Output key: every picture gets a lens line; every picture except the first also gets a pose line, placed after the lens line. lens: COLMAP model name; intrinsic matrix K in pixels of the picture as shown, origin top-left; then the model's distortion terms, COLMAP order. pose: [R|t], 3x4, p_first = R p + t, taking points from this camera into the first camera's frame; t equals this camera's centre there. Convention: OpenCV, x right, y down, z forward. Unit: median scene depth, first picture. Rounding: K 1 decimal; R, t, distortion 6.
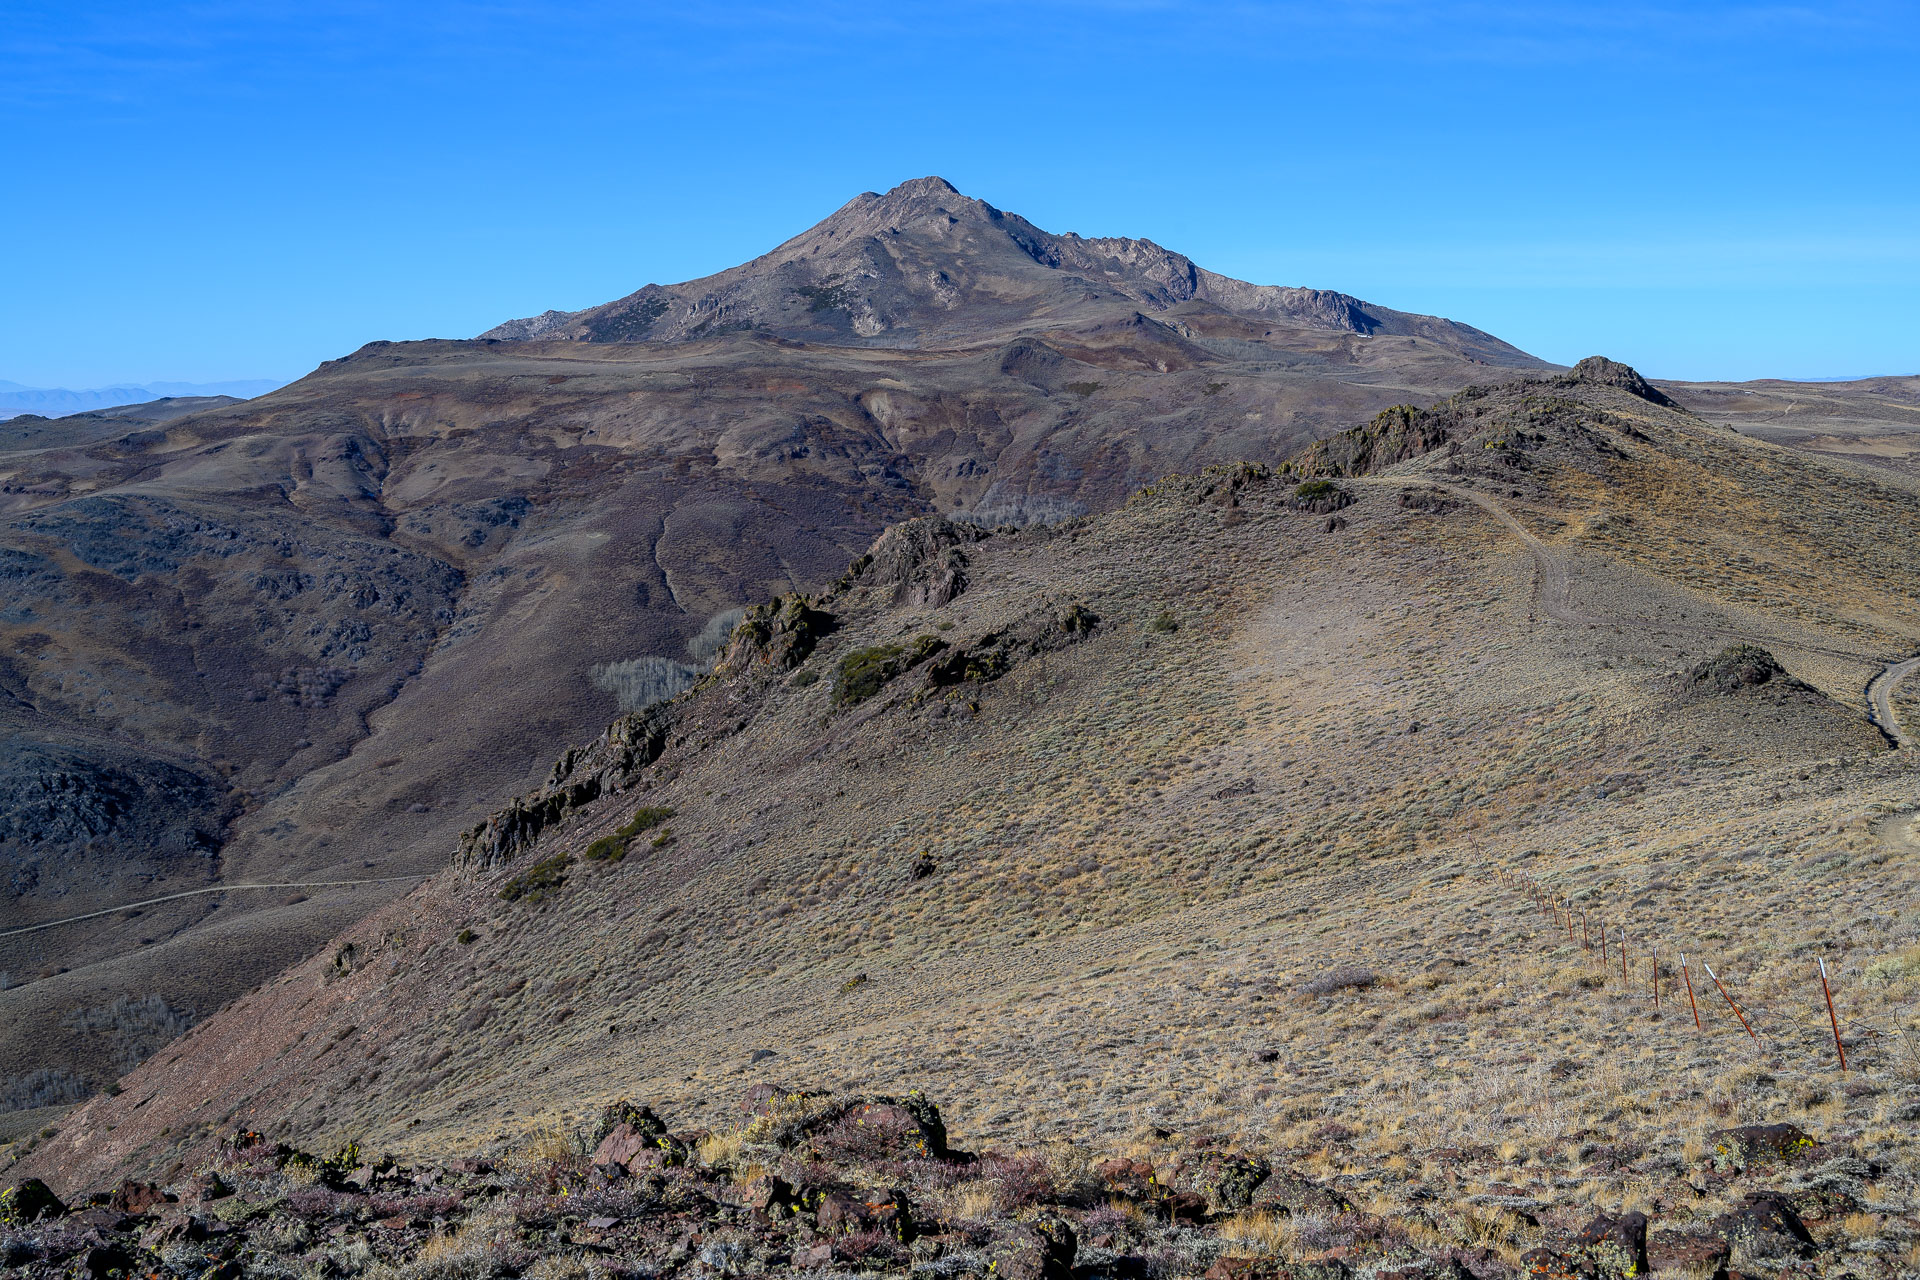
lens RADIAL K [[2236.8, 0, 960.2], [0, 2236.8, 638.9], [0, 0, 1]] dist [0.000725, 0.000000]
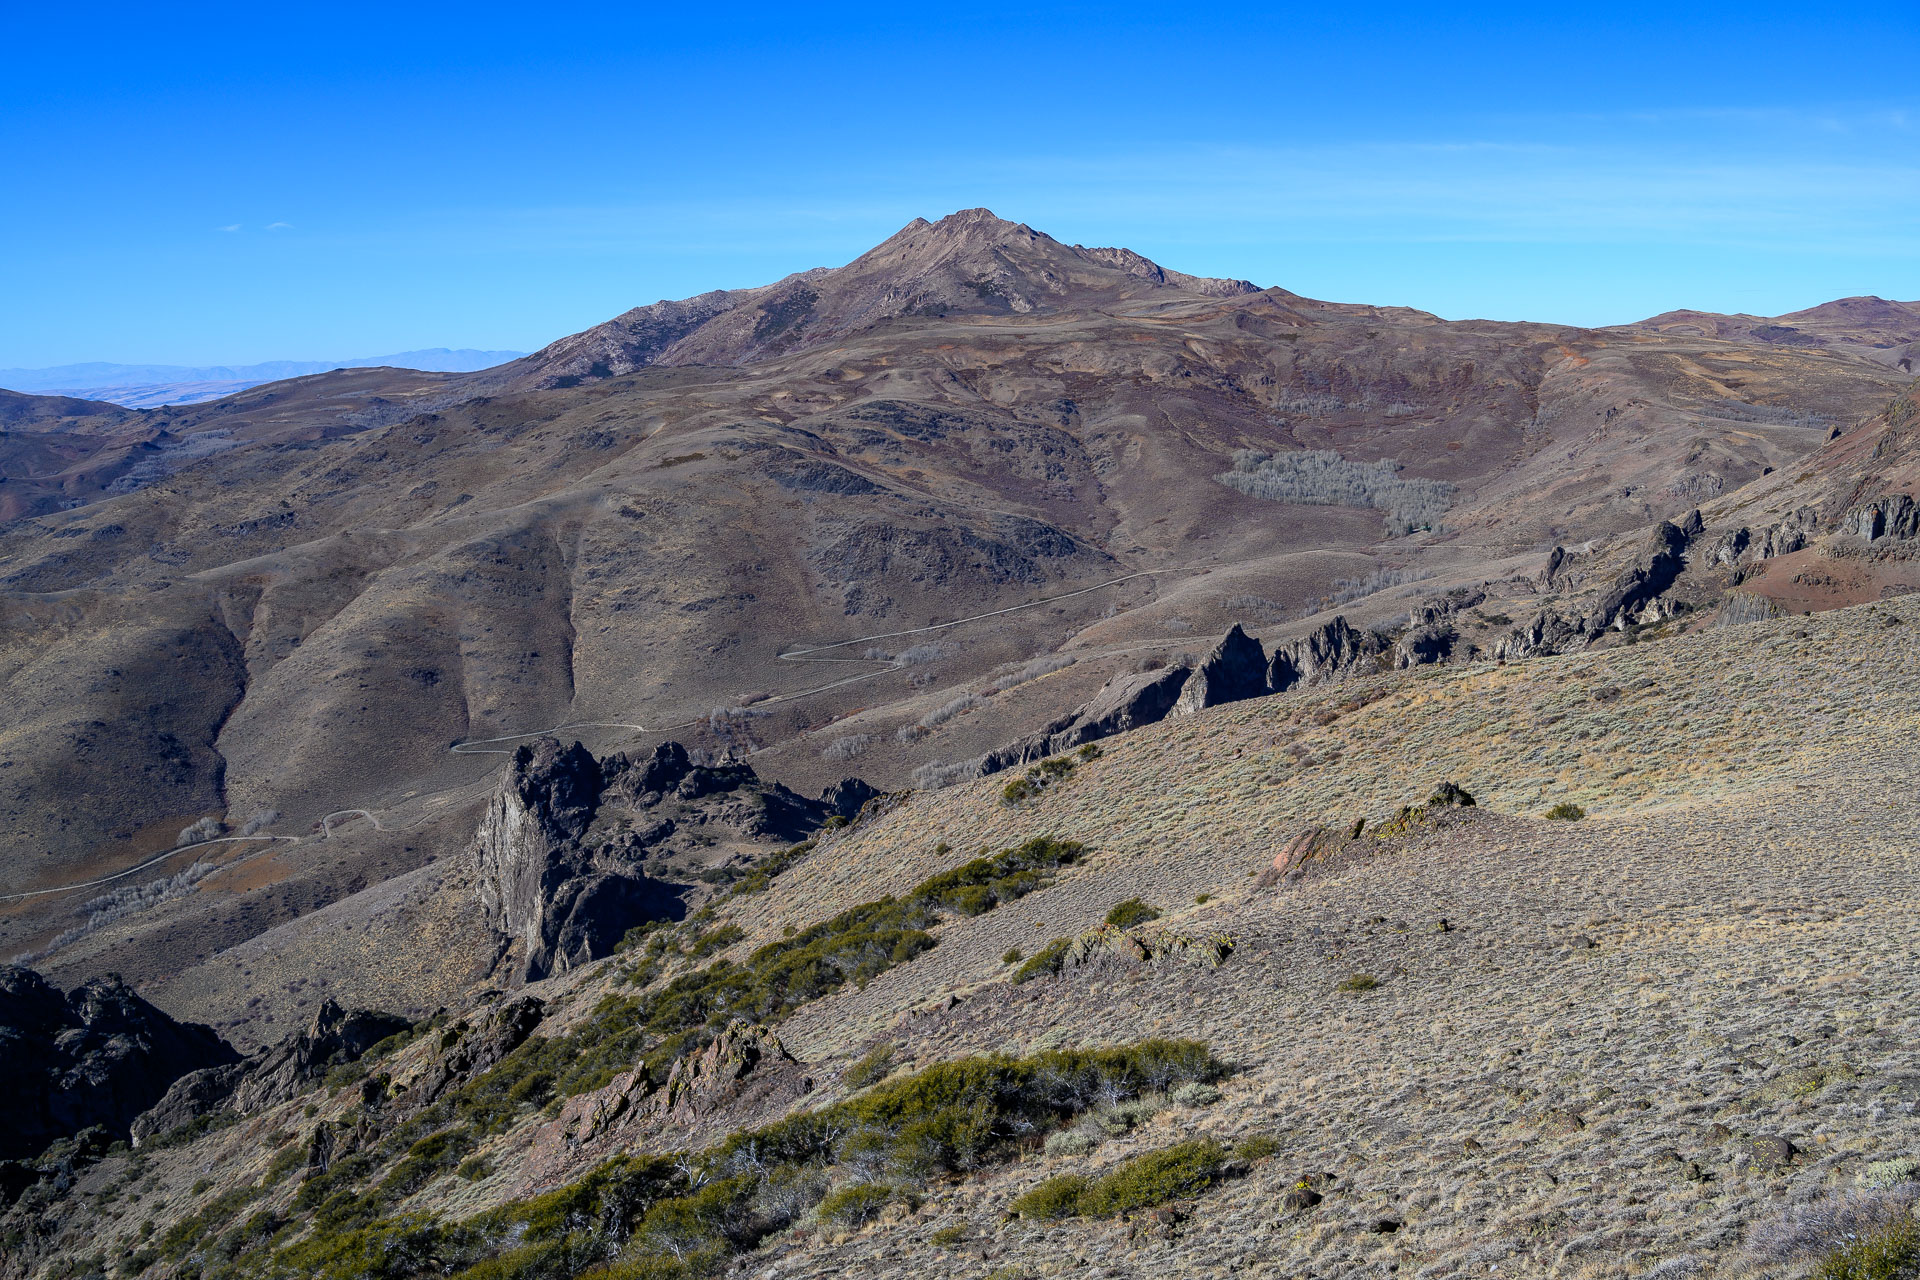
lens RADIAL K [[1813.6, 0, 959.6], [0, 1813.6, 639.9], [0, 0, 1]] dist [0.004288, 0.000000]
pose [[0.977017, -0.050340, 0.207133, -0.354427], [0.041963, 0.998121, 0.044642, 0.037202], [-0.208991, -0.034924, 0.977294, -0.256308]]
